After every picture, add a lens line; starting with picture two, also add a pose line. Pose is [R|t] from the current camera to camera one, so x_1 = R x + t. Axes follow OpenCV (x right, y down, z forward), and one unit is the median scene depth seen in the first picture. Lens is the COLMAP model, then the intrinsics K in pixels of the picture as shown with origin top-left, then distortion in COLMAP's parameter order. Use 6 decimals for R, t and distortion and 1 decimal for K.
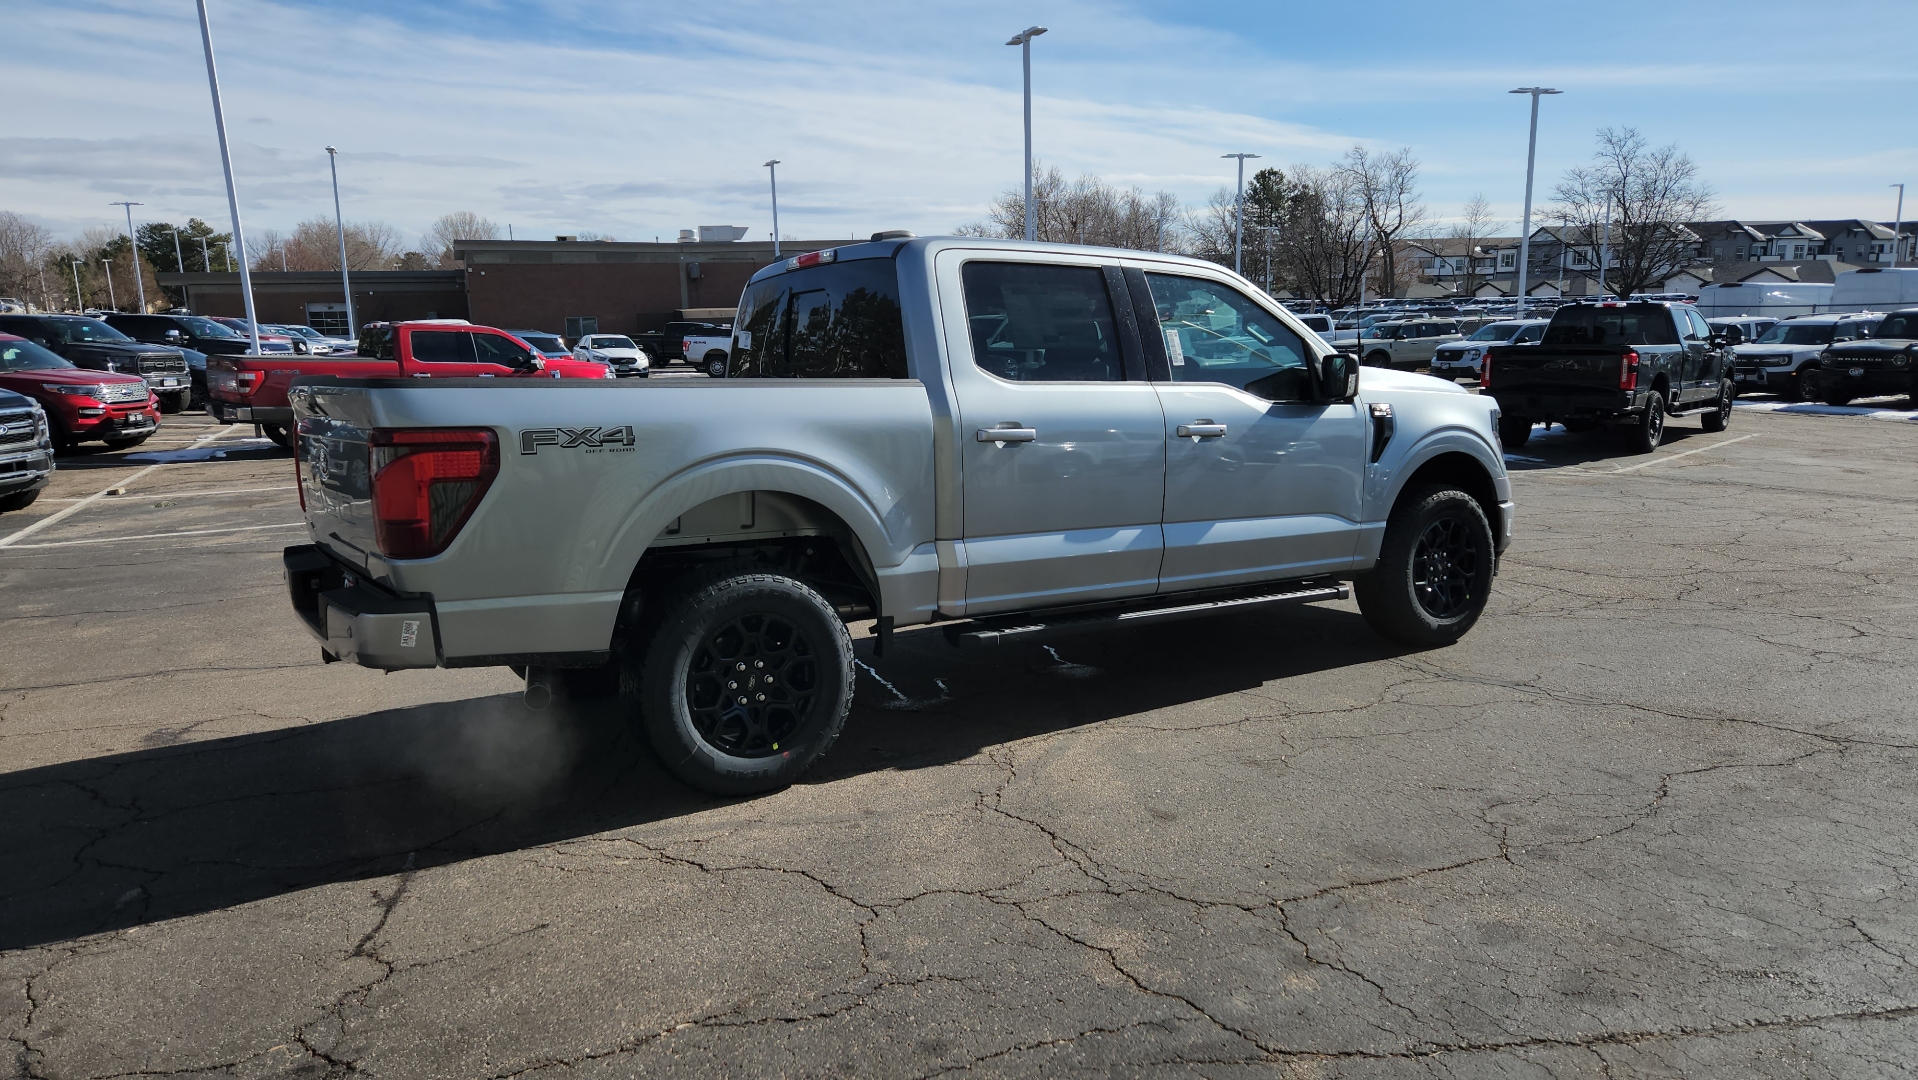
lens RADIAL K [[1273.1, 0, 923.9], [0, 1273.1, 552.3], [0, 0, 1]] dist [0.073073, -0.057578]
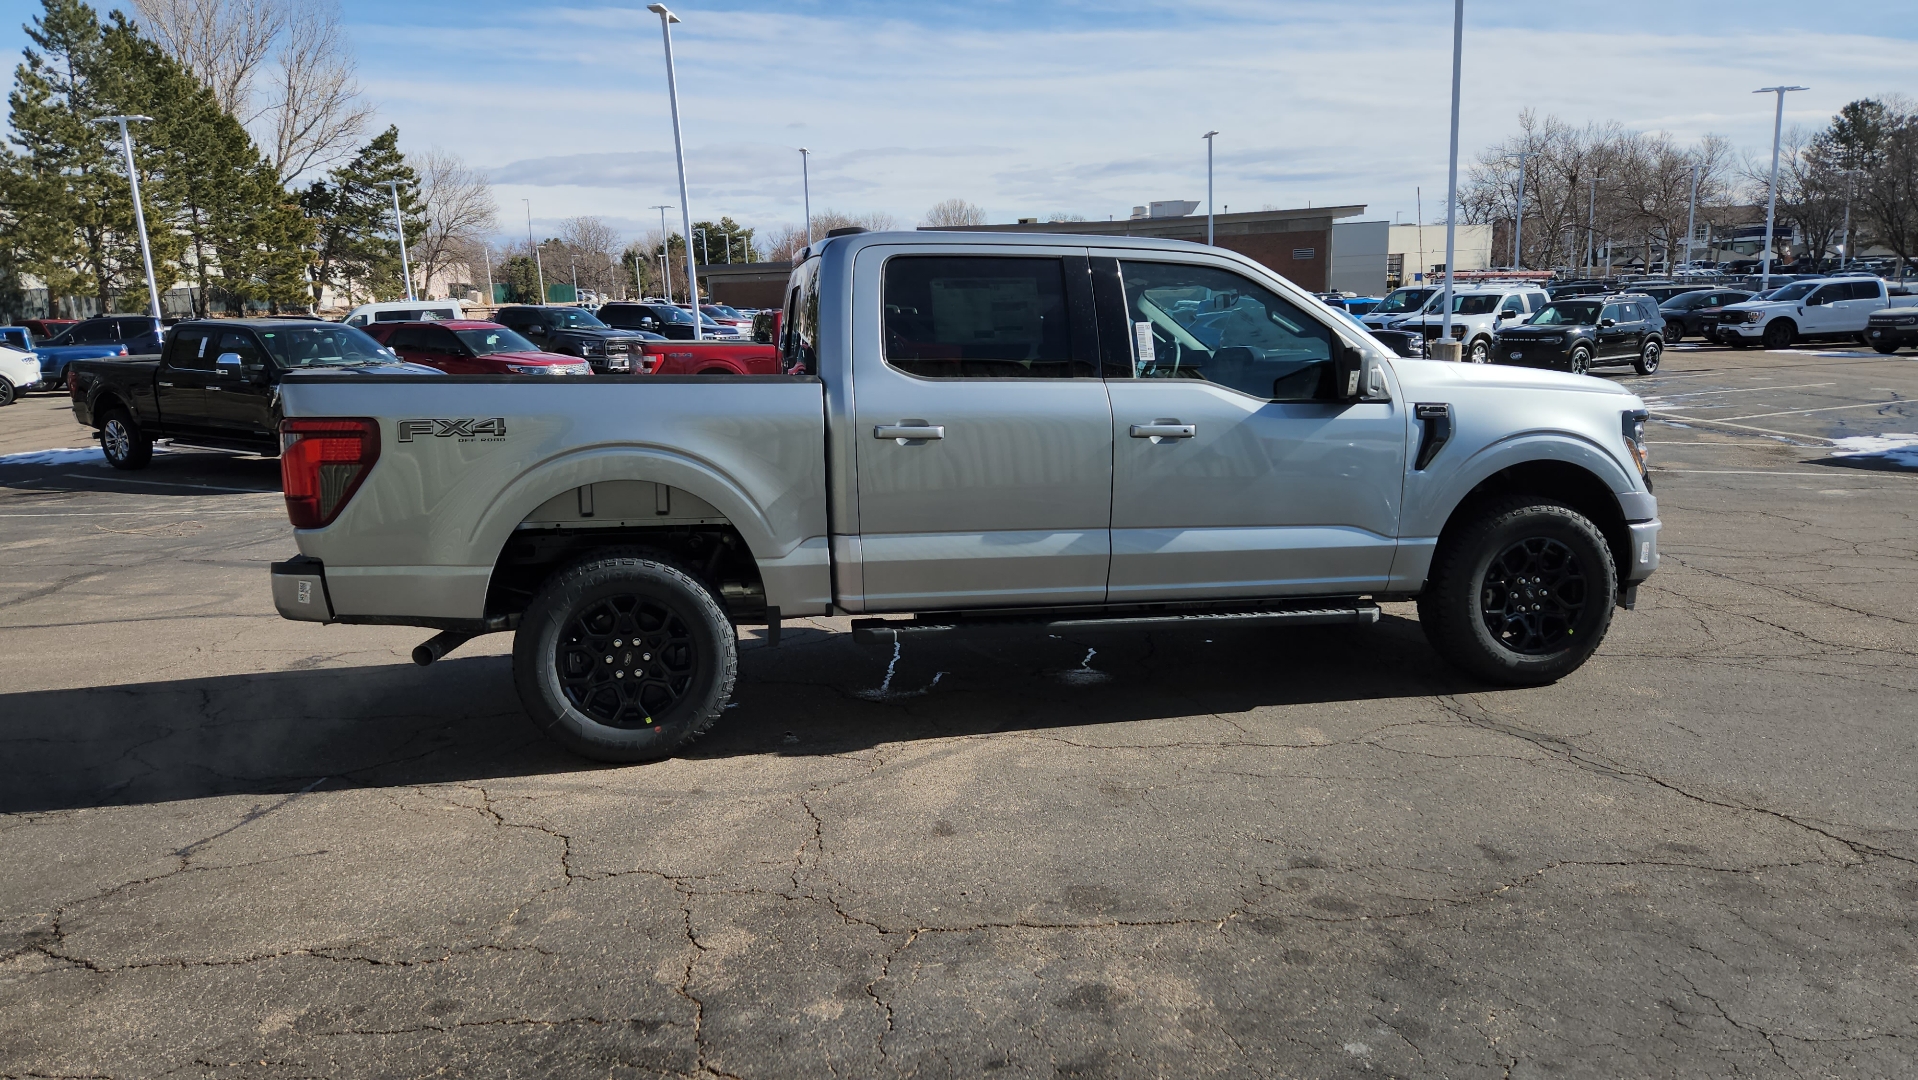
lens RADIAL K [[1273.1, 0, 919.7], [0, 1273.1, 547.8], [0, 0, 1]] dist [0.073073, -0.057578]
pose [[0.934239, 0.054470, -0.352463, 0.355682], [-0.049313, 0.998505, 0.023600, -0.021712], [0.353221, -0.004668, 0.935528, 0.061807]]
